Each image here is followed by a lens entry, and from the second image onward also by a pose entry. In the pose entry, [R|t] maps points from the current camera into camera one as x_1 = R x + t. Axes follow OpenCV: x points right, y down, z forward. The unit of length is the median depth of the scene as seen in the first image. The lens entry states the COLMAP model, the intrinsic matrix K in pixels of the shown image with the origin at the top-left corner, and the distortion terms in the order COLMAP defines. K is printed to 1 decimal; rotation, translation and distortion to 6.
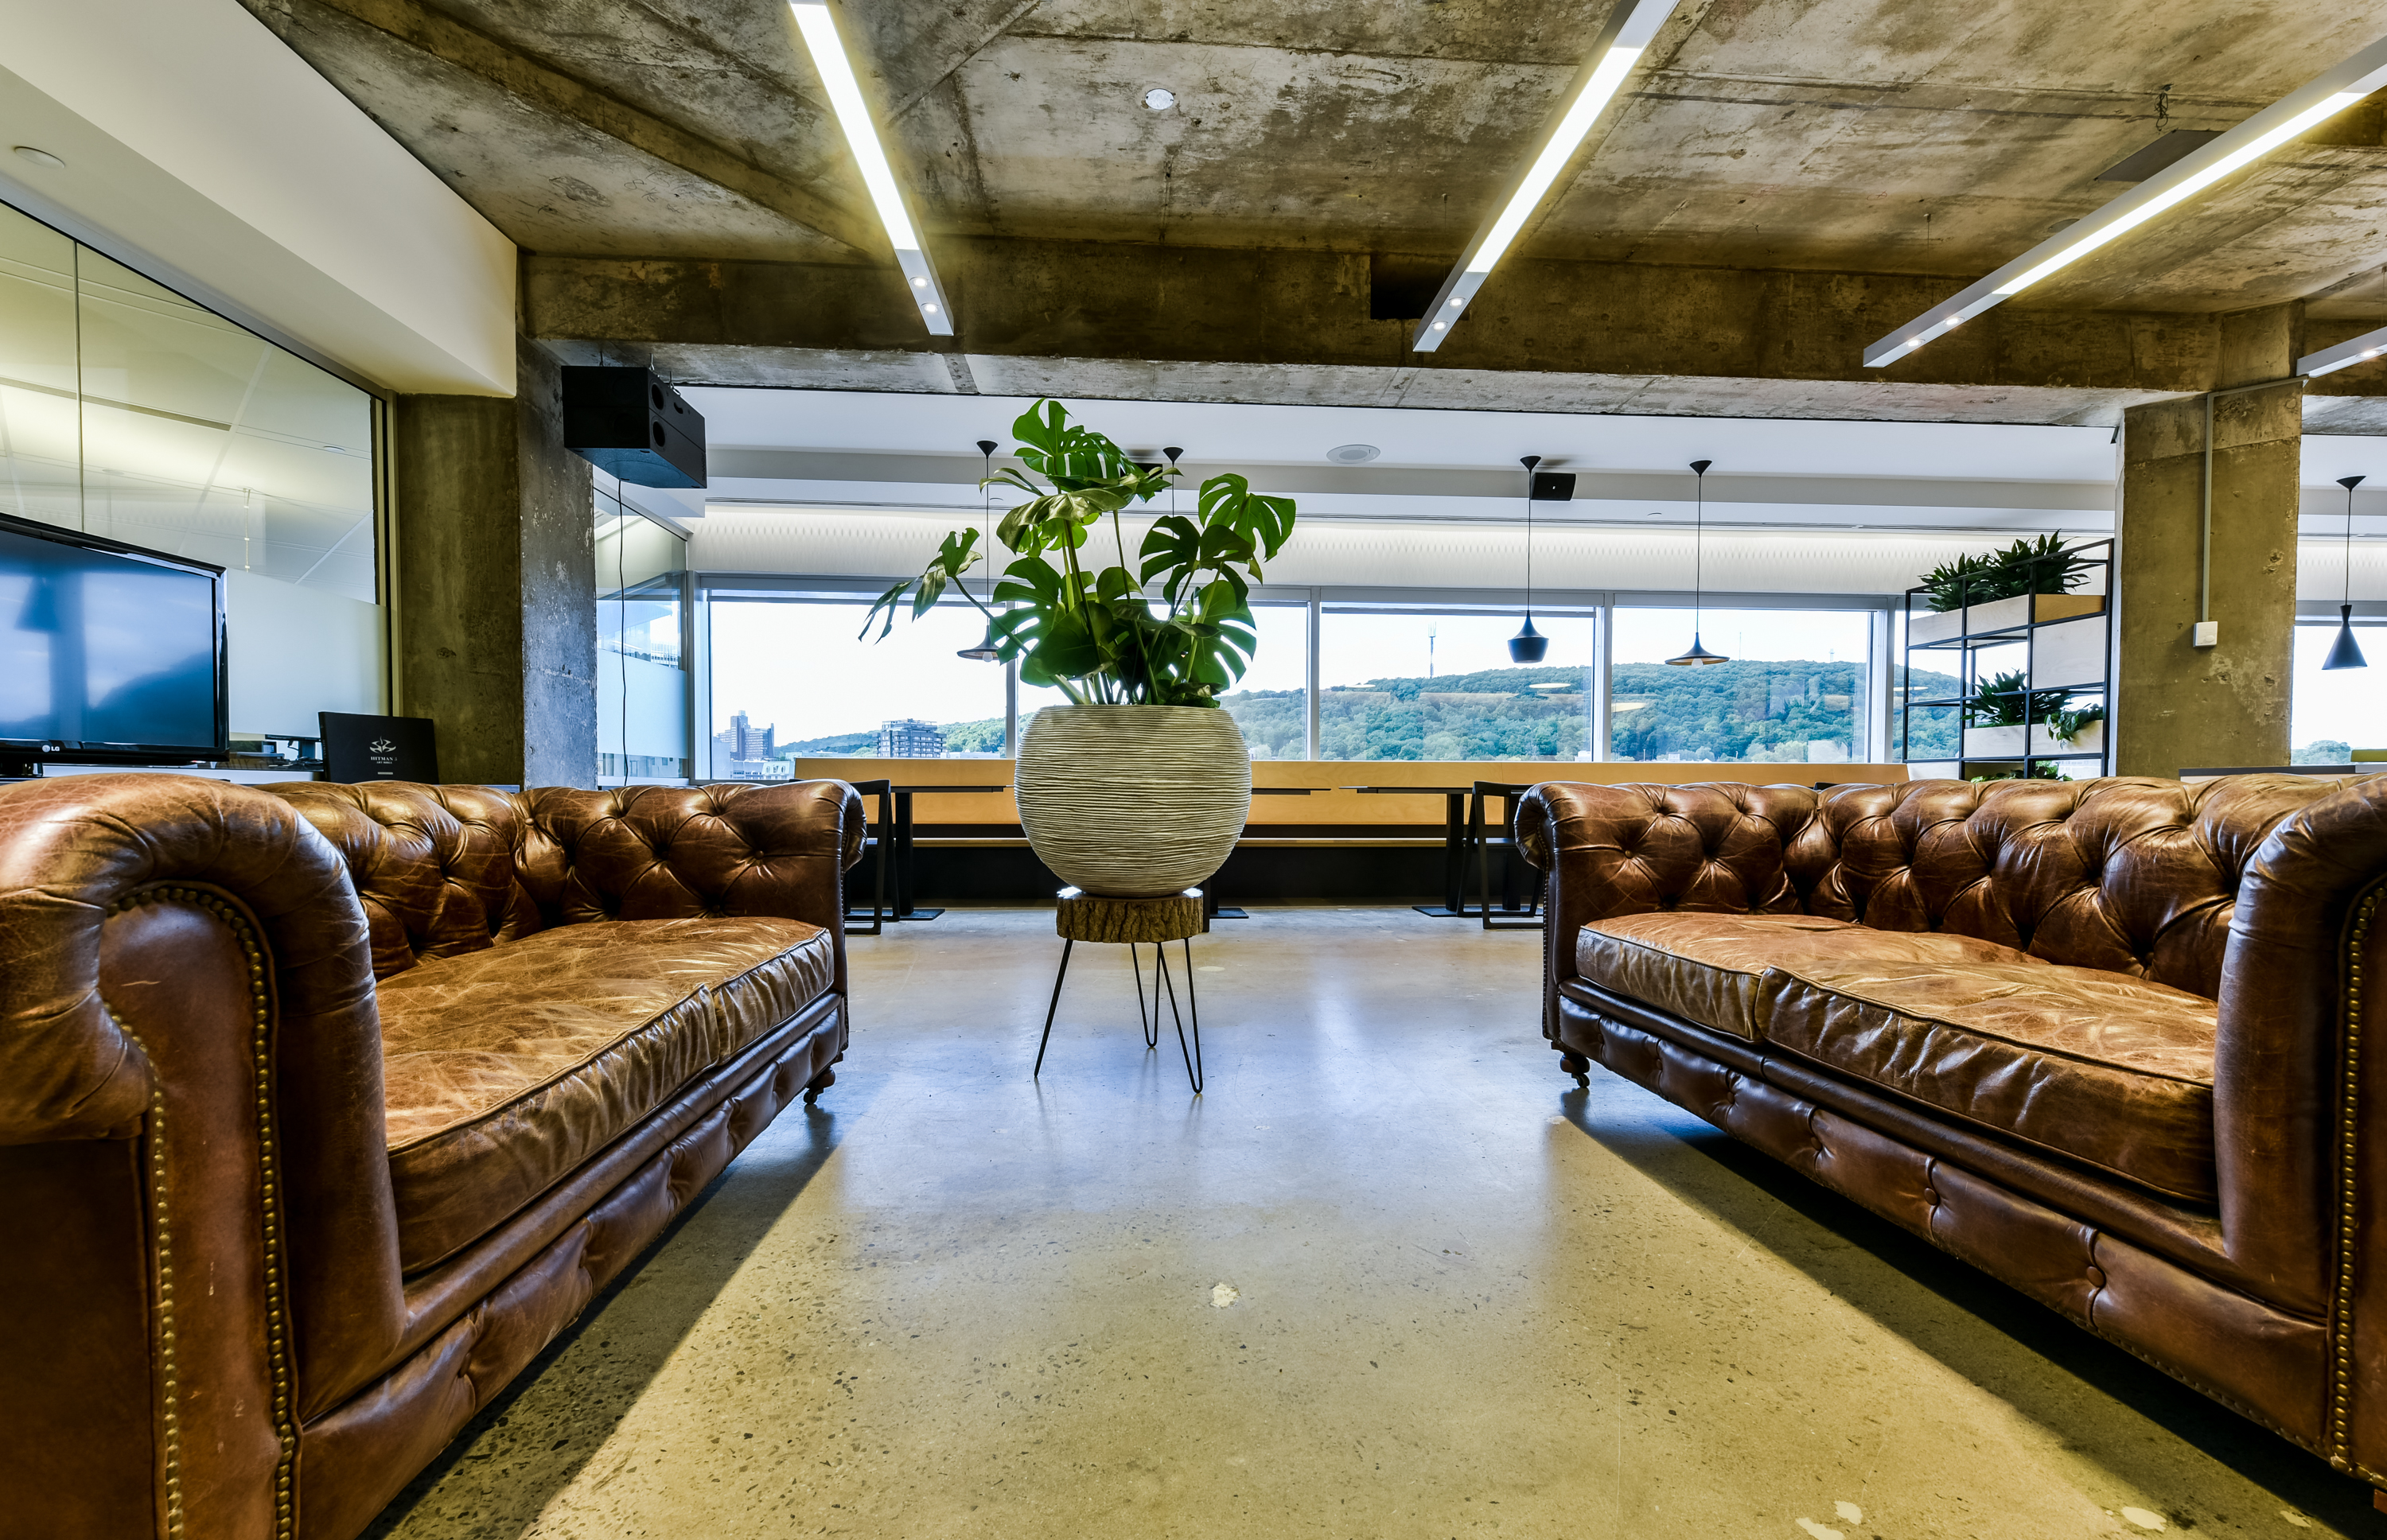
lens RADIAL K [[963.3, 0, 1191.8], [0, 963.3, 815.2], [0, 0, 1]] dist [0.003535, -0.000243]
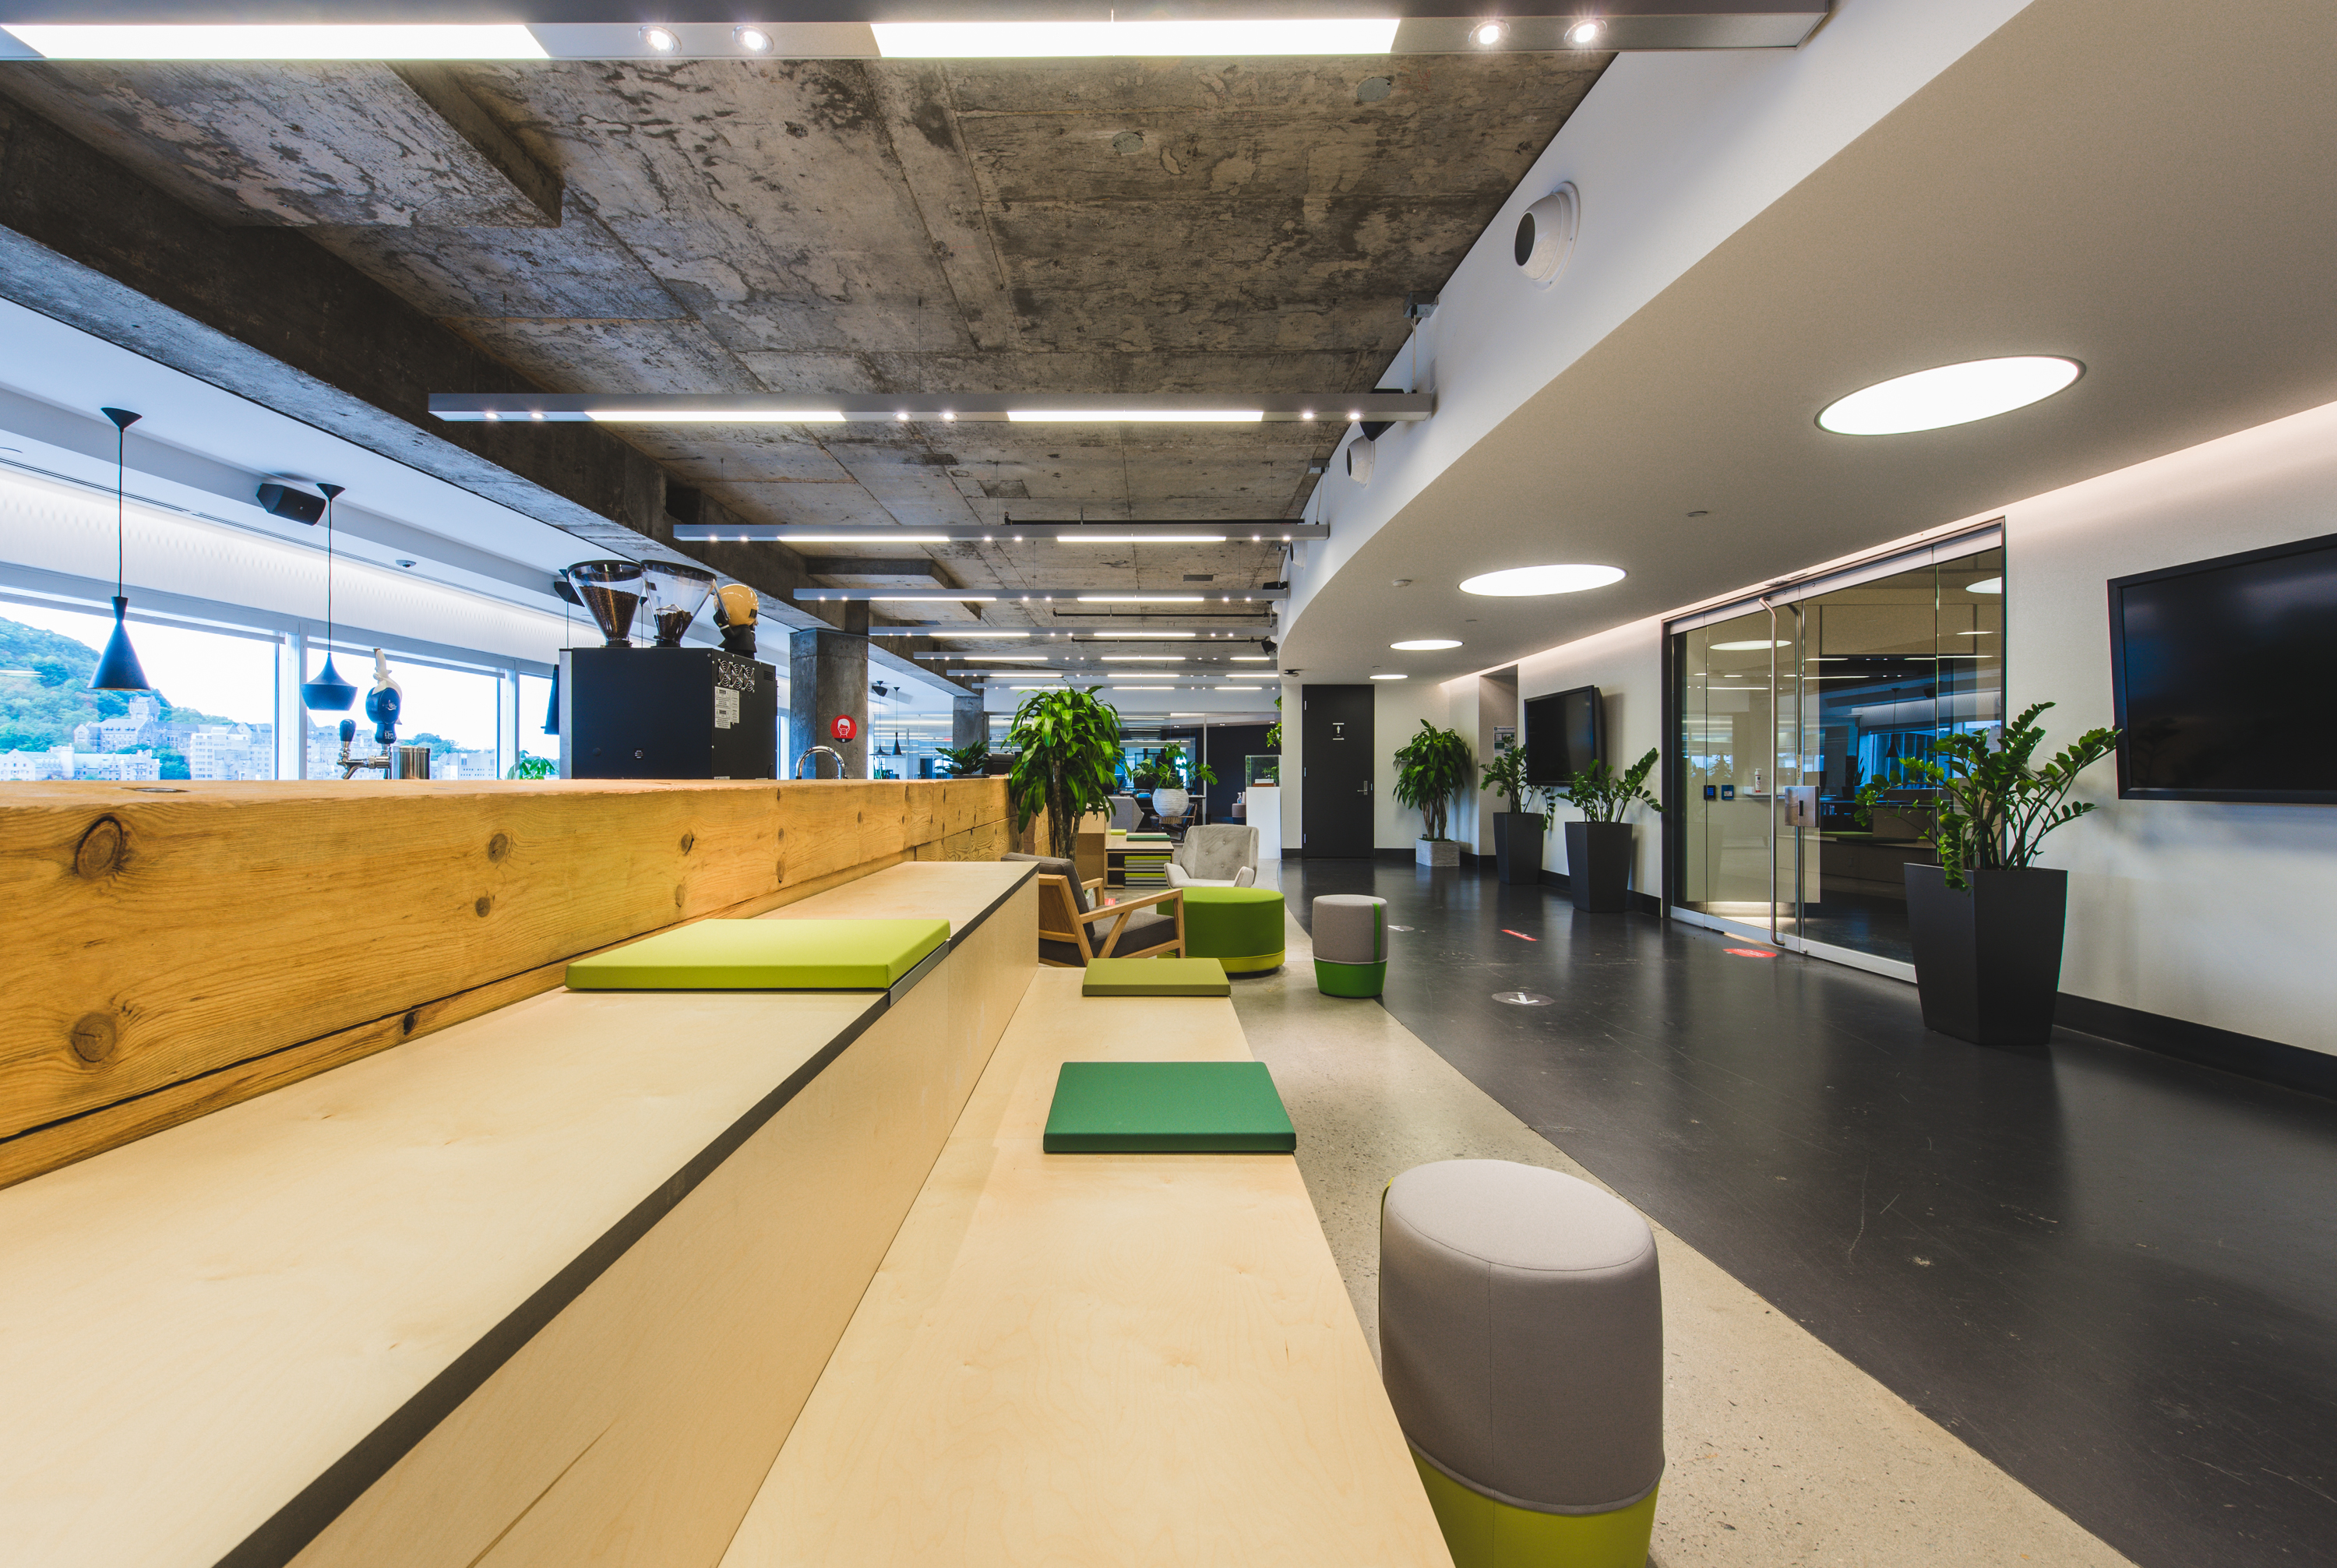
lens RADIAL K [[966.0, 0, 1135.5], [0, 966.0, 772.7], [0, 0, 1]] dist [0.018906, -0.007705]
pose [[0.076048, 0.001487, 0.997103, 0.726674], [0.023471, 0.999719, -0.003281, -0.095944], [-0.996828, 0.023653, 0.075991, 0.309015]]
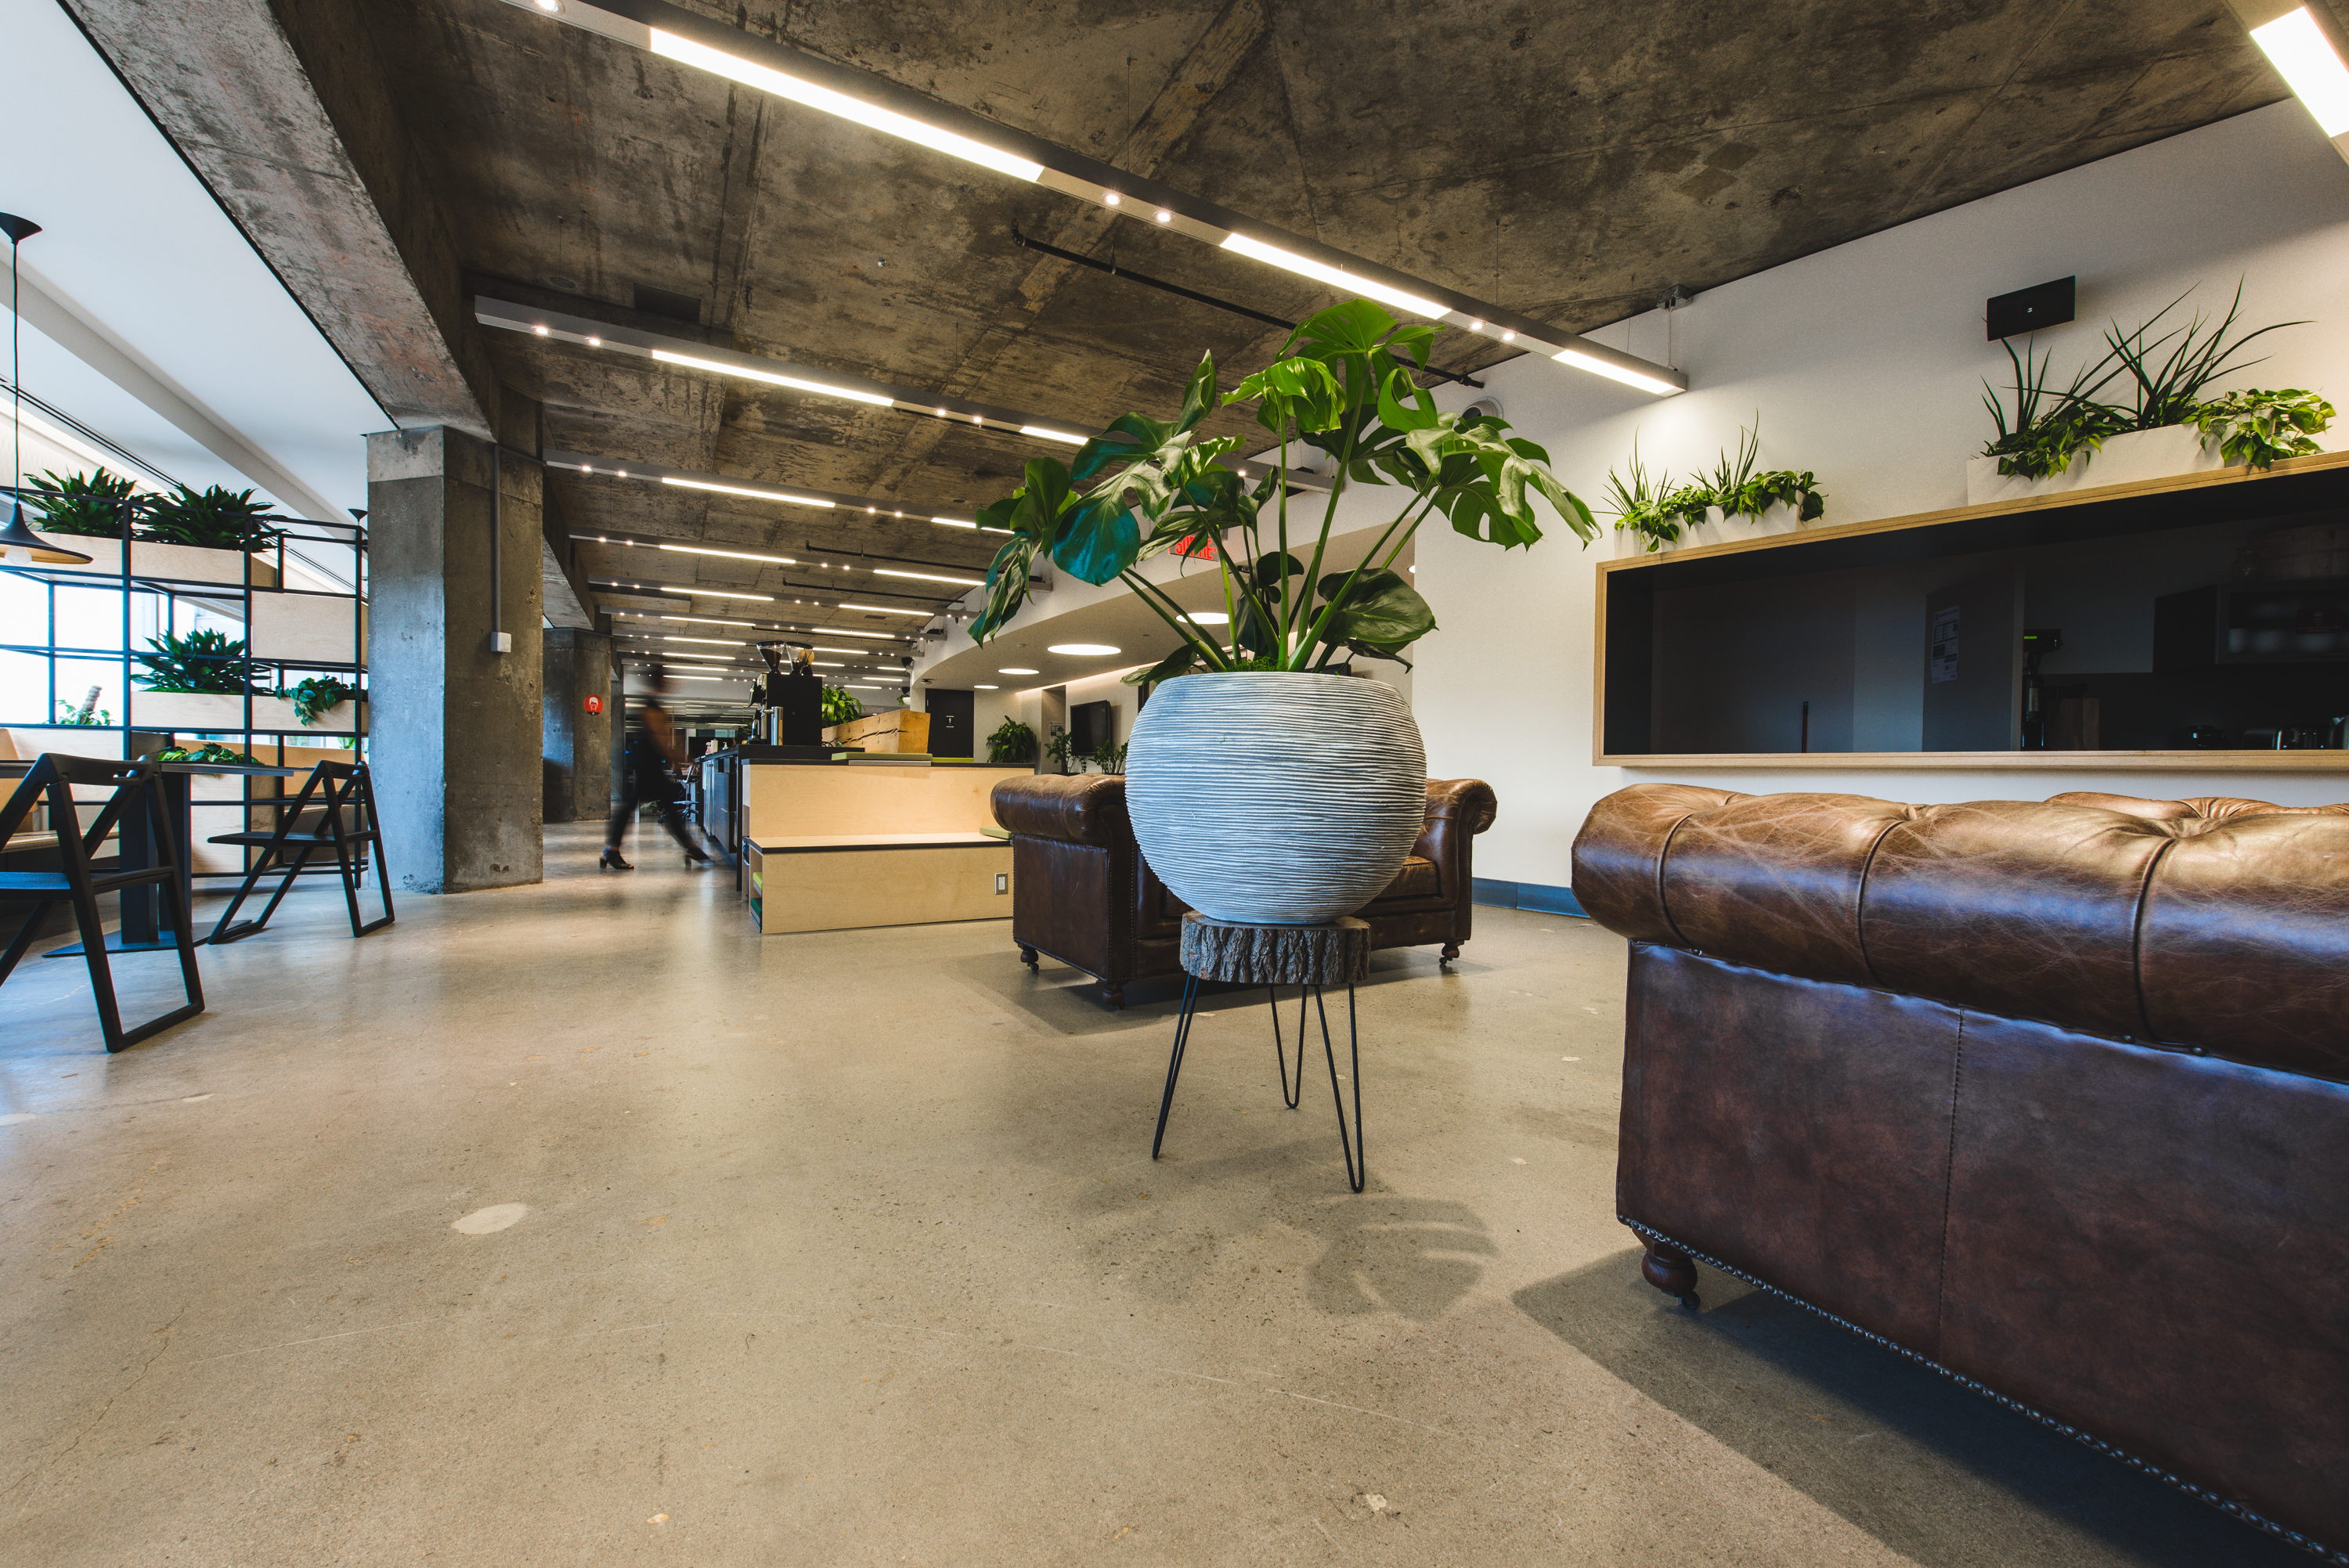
lens RADIAL K [[916.6, 0, 1174.5], [0, 916.6, 784.0], [0, 0, 1]] dist [0.019348, -0.007201]
pose [[-0.428961, -0.016253, 0.903177, -0.378822], [0.011514, 0.999659, 0.023458, -0.026478], [-0.903250, 0.020461, -0.428627, 0.744913]]
